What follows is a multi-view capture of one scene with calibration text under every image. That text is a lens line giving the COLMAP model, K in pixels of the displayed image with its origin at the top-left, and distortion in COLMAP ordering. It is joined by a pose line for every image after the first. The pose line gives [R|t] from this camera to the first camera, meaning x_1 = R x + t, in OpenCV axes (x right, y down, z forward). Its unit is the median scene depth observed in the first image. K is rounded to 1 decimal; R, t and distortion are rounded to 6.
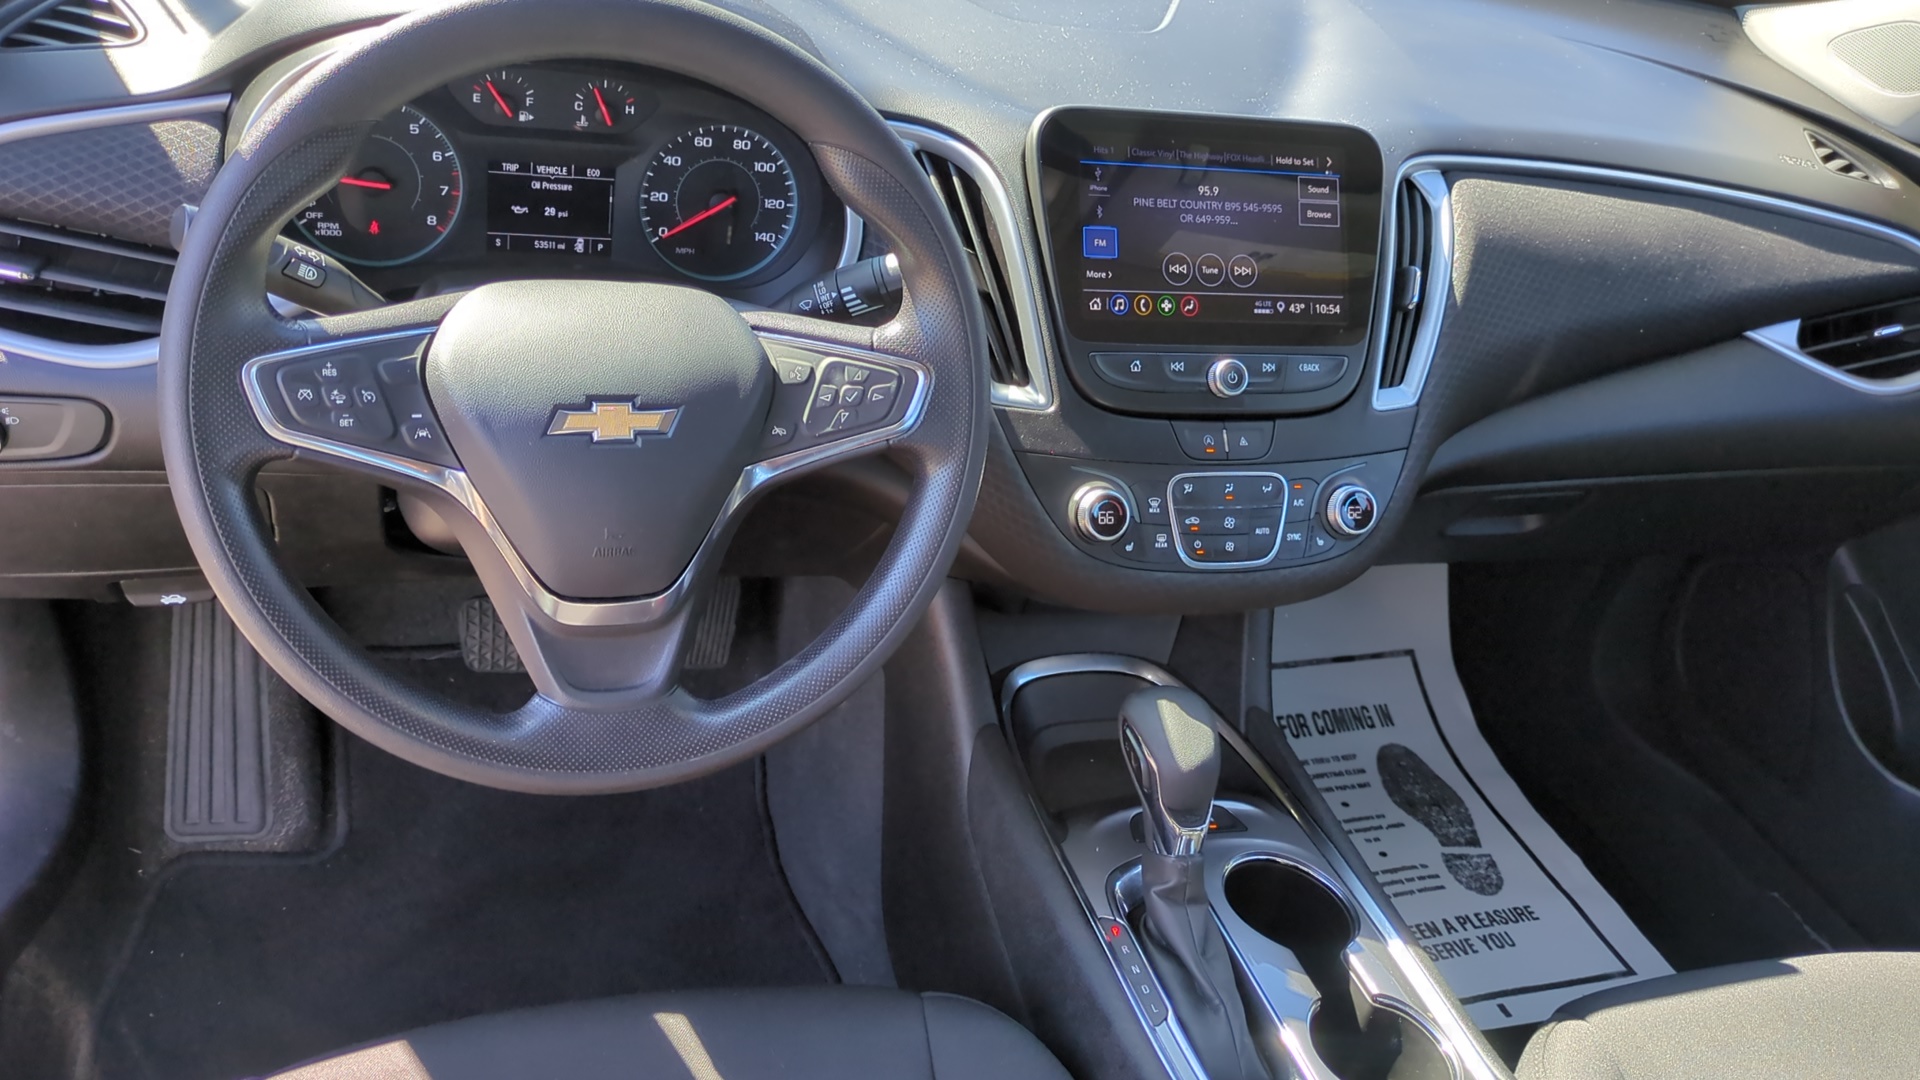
lens RADIAL K [[1635.4, 0, 960.0], [0, 1635.4, 540.0], [0, 0, 1]] dist [0.024614, -0.009471]
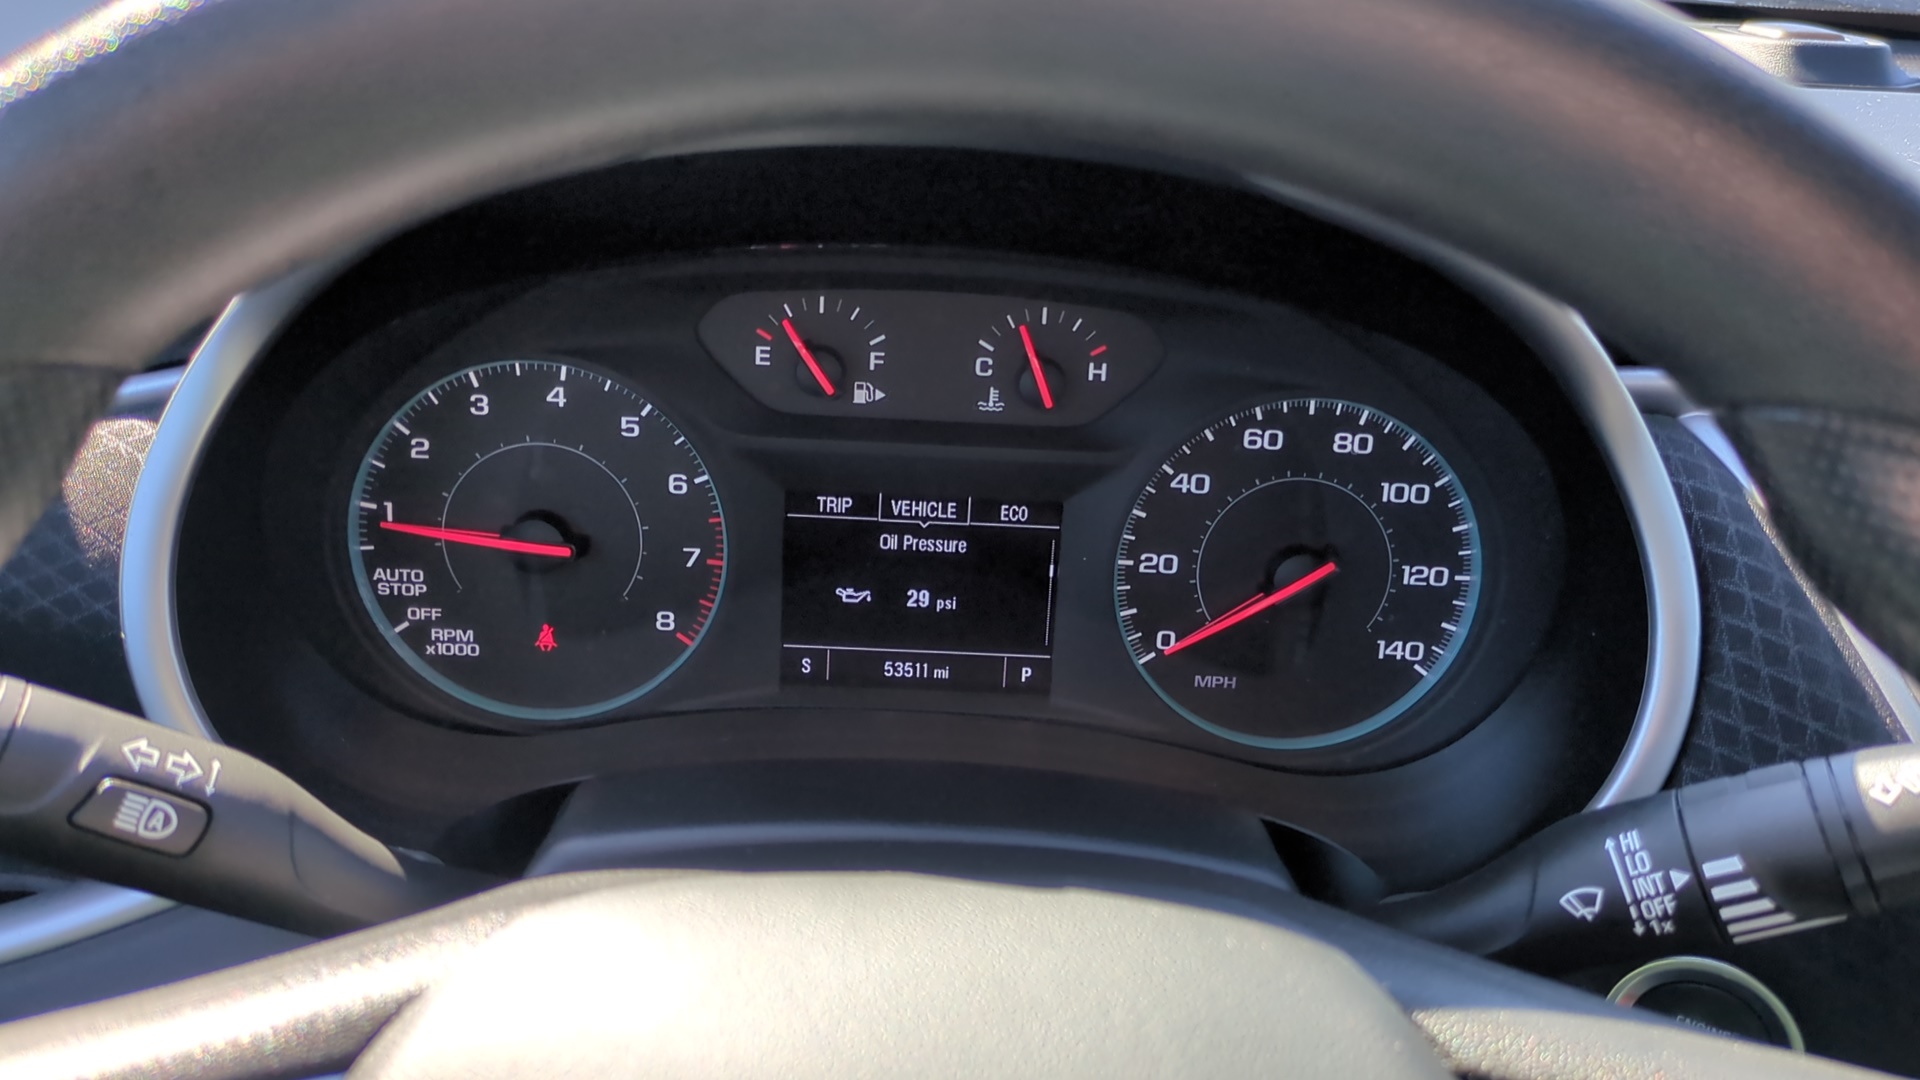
lens RADIAL K [[1635.4, 0, 960.0], [0, 1635.4, 540.0], [0, 0, 1]] dist [0.024614, -0.009471]
pose [[0.951441, -0.007990, -0.307728, -0.103229], [-0.050557, 0.982033, -0.181812, -0.138303], [0.303652, 0.188541, 0.933942, 0.594903]]
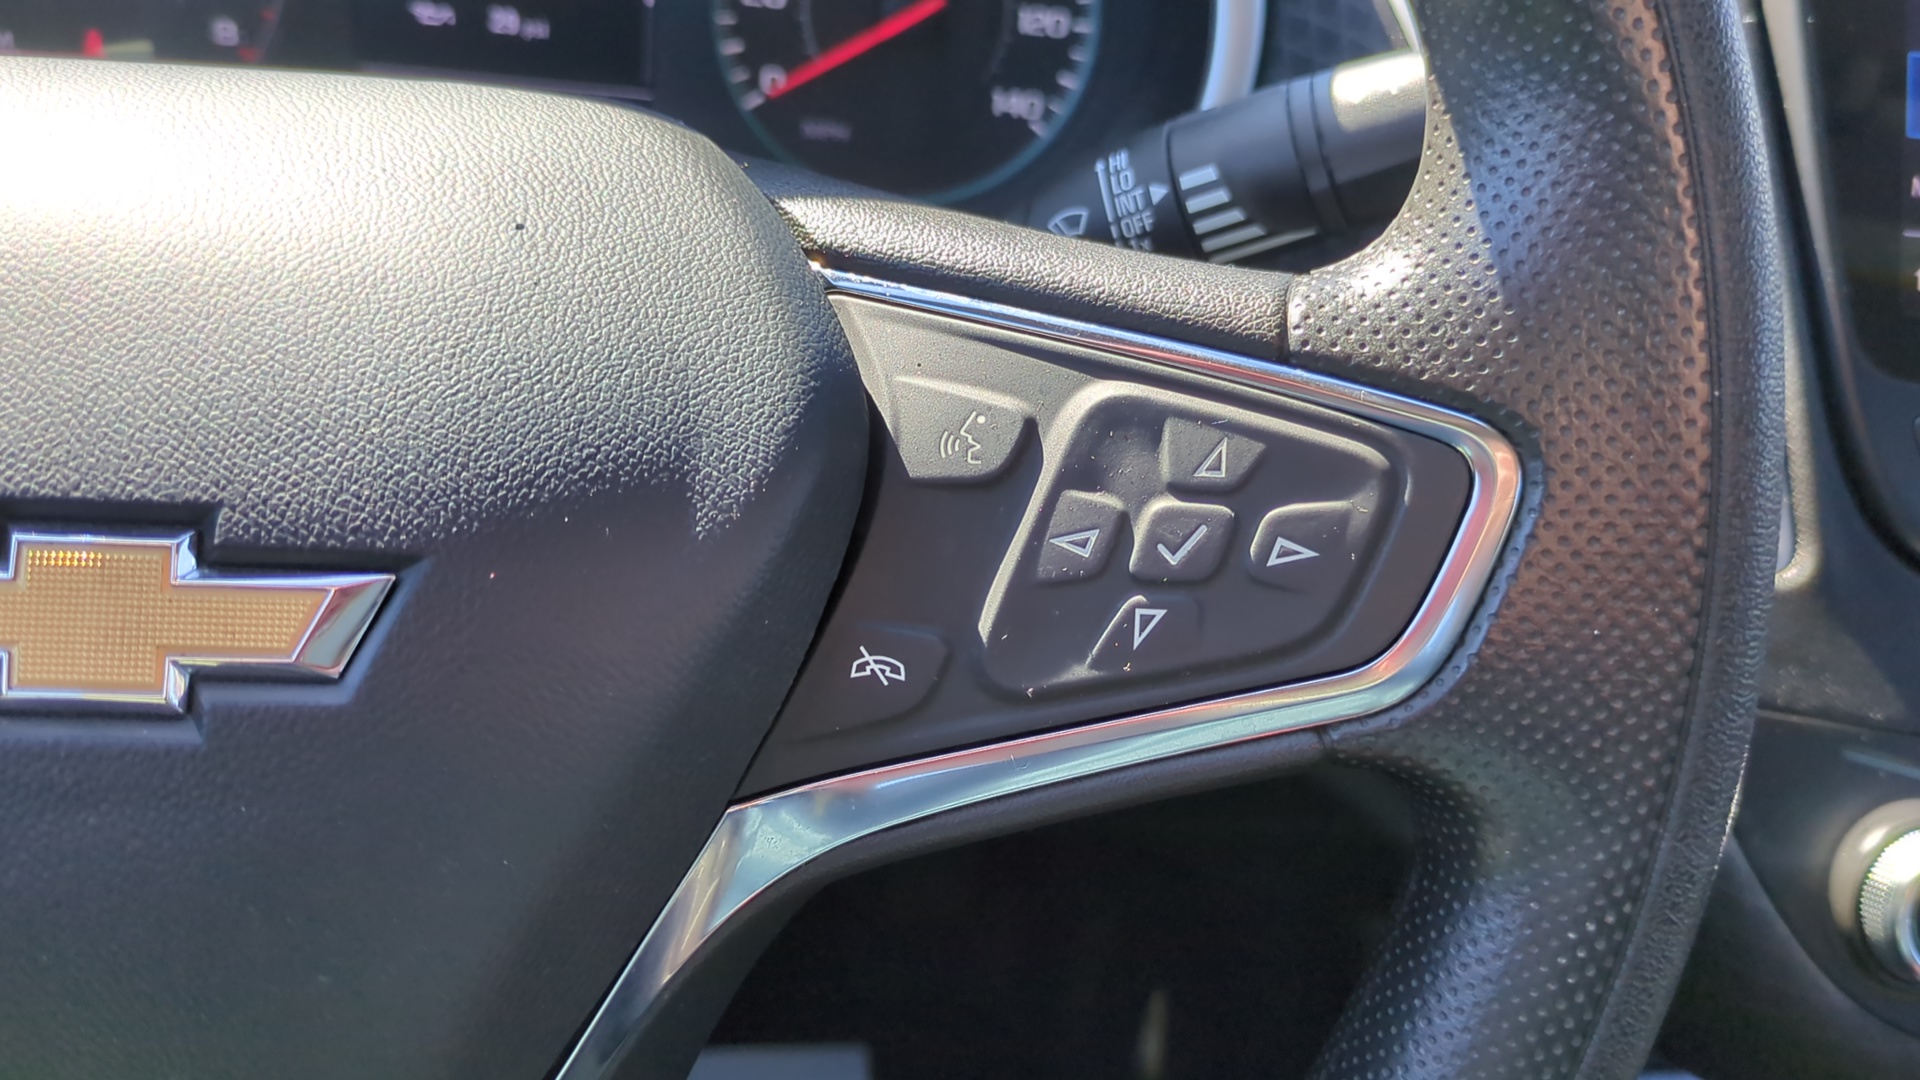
lens RADIAL K [[1635.4, 0, 960.0], [0, 1635.4, 540.0], [0, 0, 1]] dist [0.024614, -0.009471]
pose [[0.974524, 0.062121, -0.215510, -0.038725], [-0.068791, 0.997352, -0.023581, -0.067520], [0.213475, 0.037805, 0.976217, 0.634507]]
